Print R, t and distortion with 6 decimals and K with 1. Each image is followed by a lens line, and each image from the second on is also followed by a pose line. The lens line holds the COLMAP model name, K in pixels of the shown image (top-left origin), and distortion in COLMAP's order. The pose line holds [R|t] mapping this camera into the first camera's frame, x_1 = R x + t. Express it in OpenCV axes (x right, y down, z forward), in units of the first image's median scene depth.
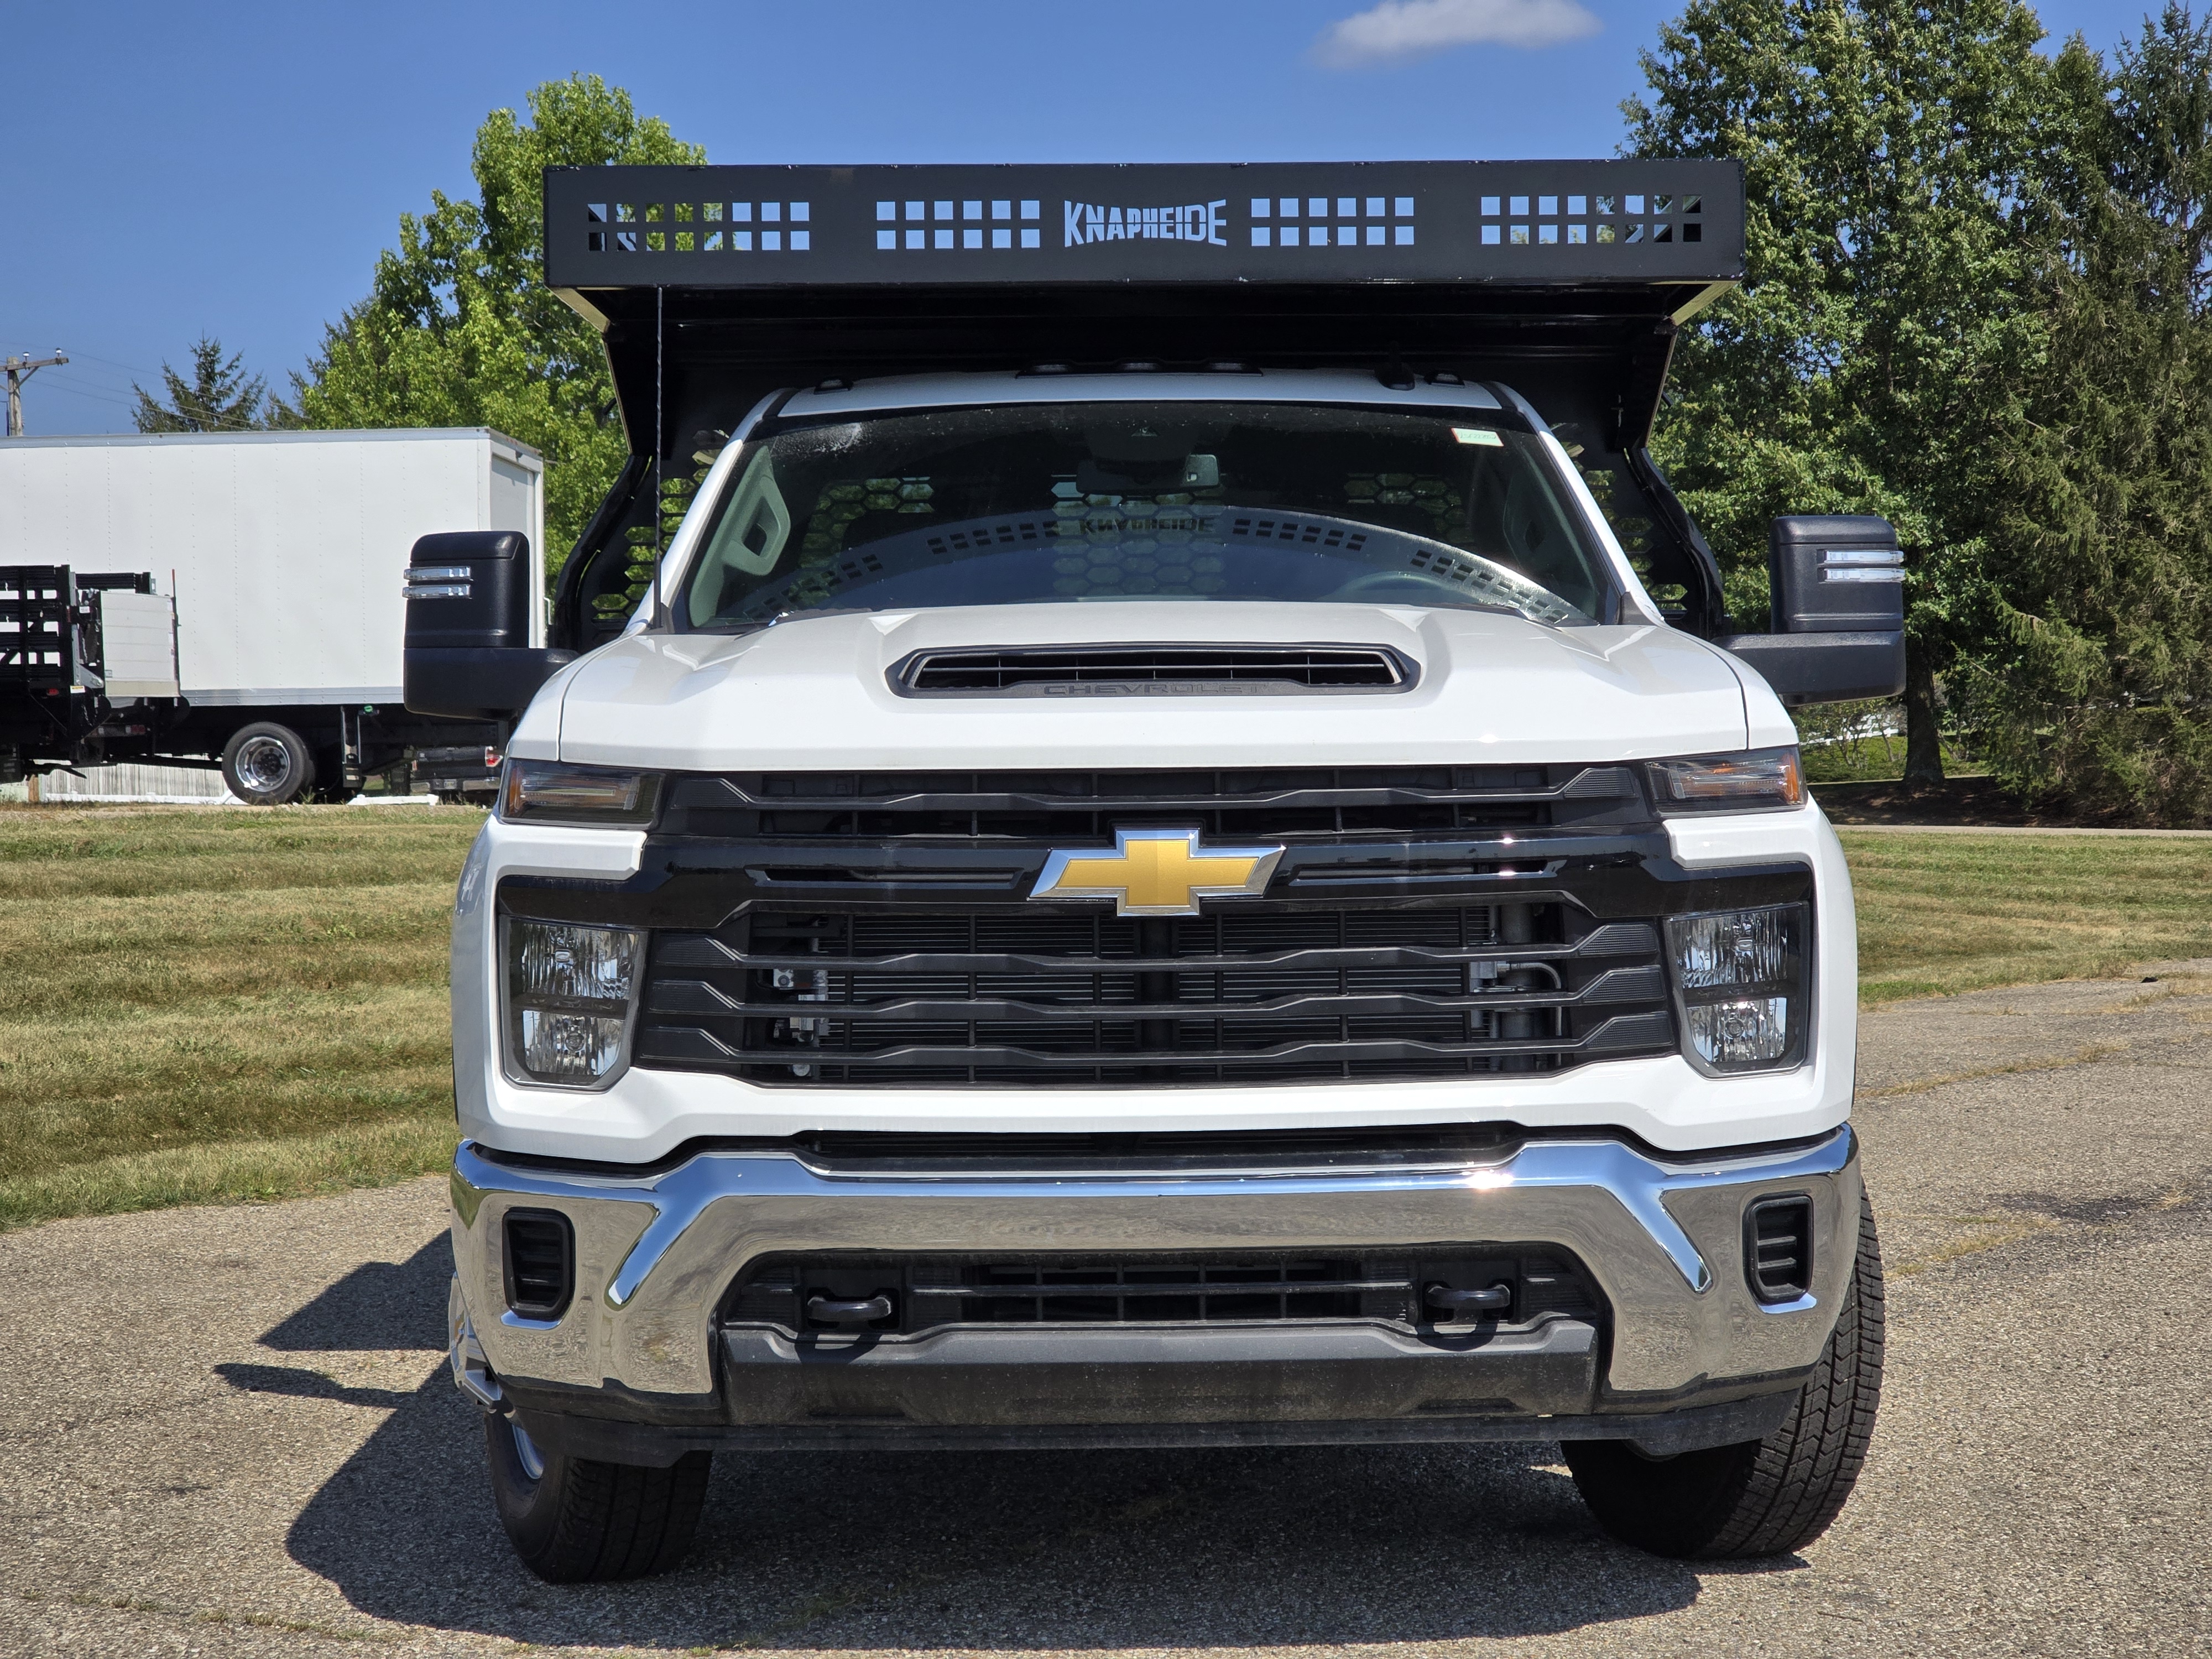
lens RADIAL K [[4303.7, 0, 1106.0], [0, 4303.7, 829.5], [0, 0, 1]] dist [-0.062981, 0.193854]
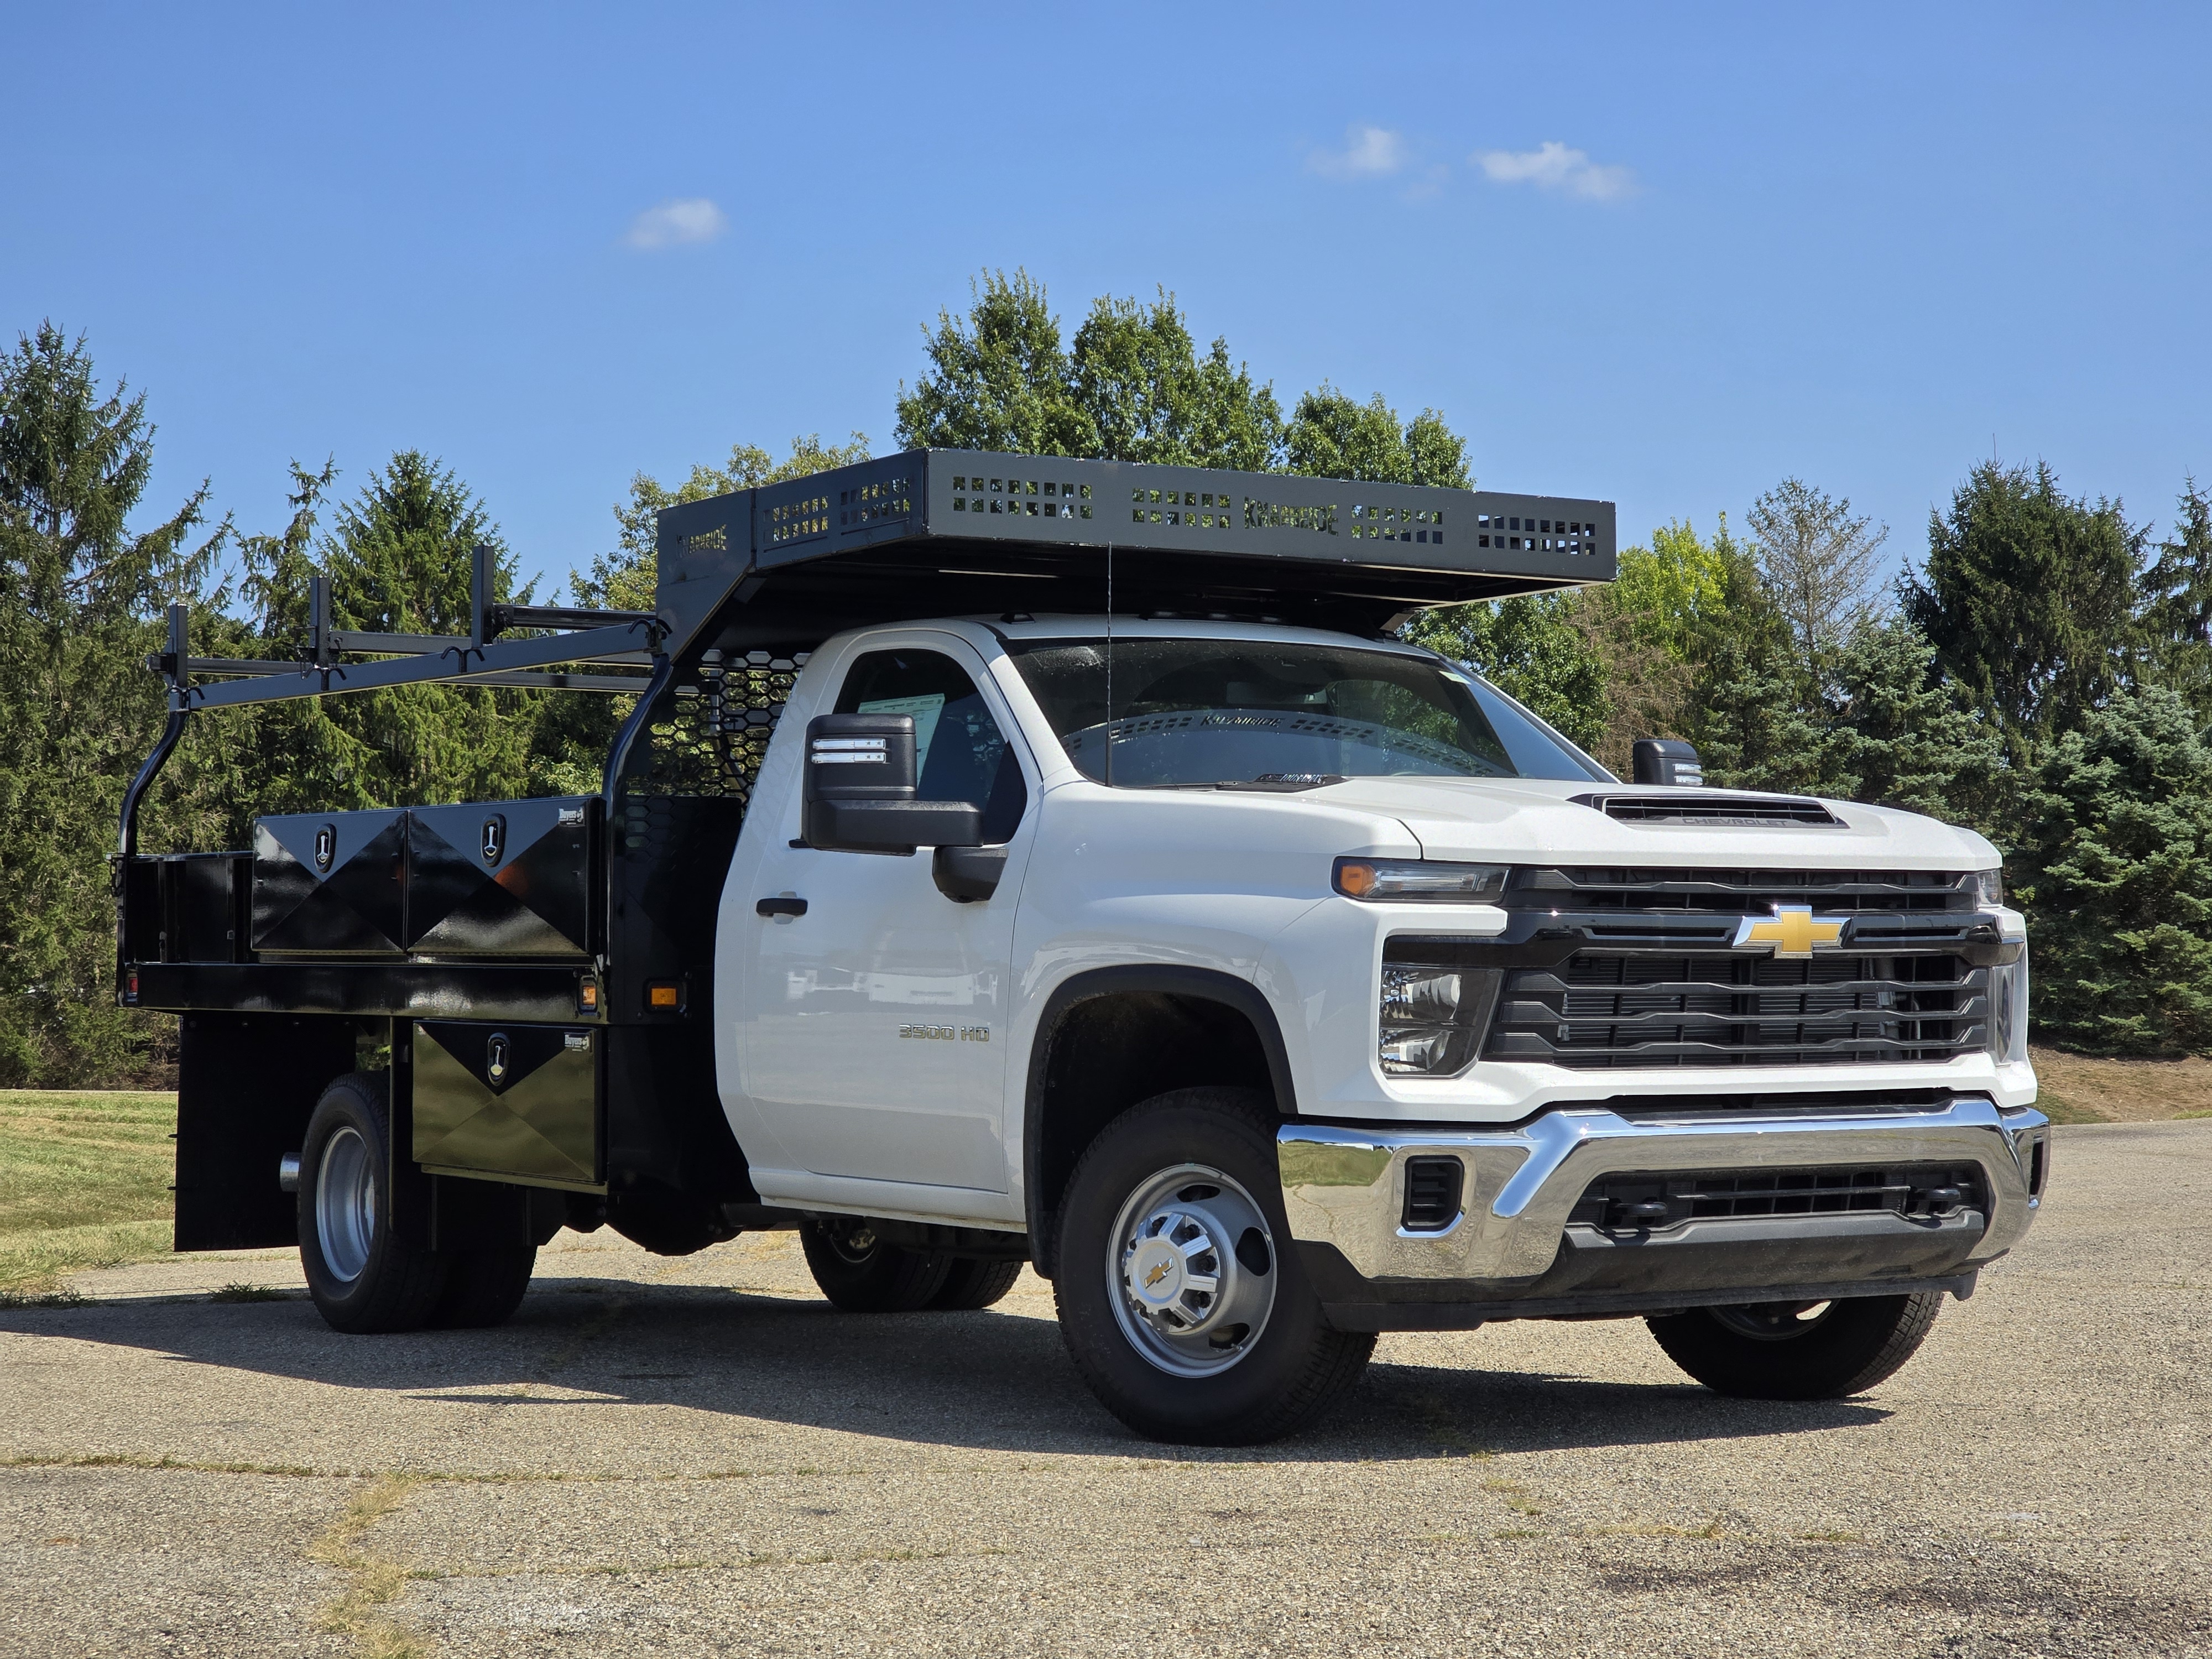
lens RADIAL K [[4303.7, 0, 1106.0], [0, 4303.7, 829.5], [0, 0, 1]] dist [-0.062981, 0.193854]
pose [[0.847610, 0.025957, 0.529985, -1.043629], [0.012508, 0.997548, -0.068862, 0.078240], [-0.530473, 0.064997, 0.845206, -0.218412]]
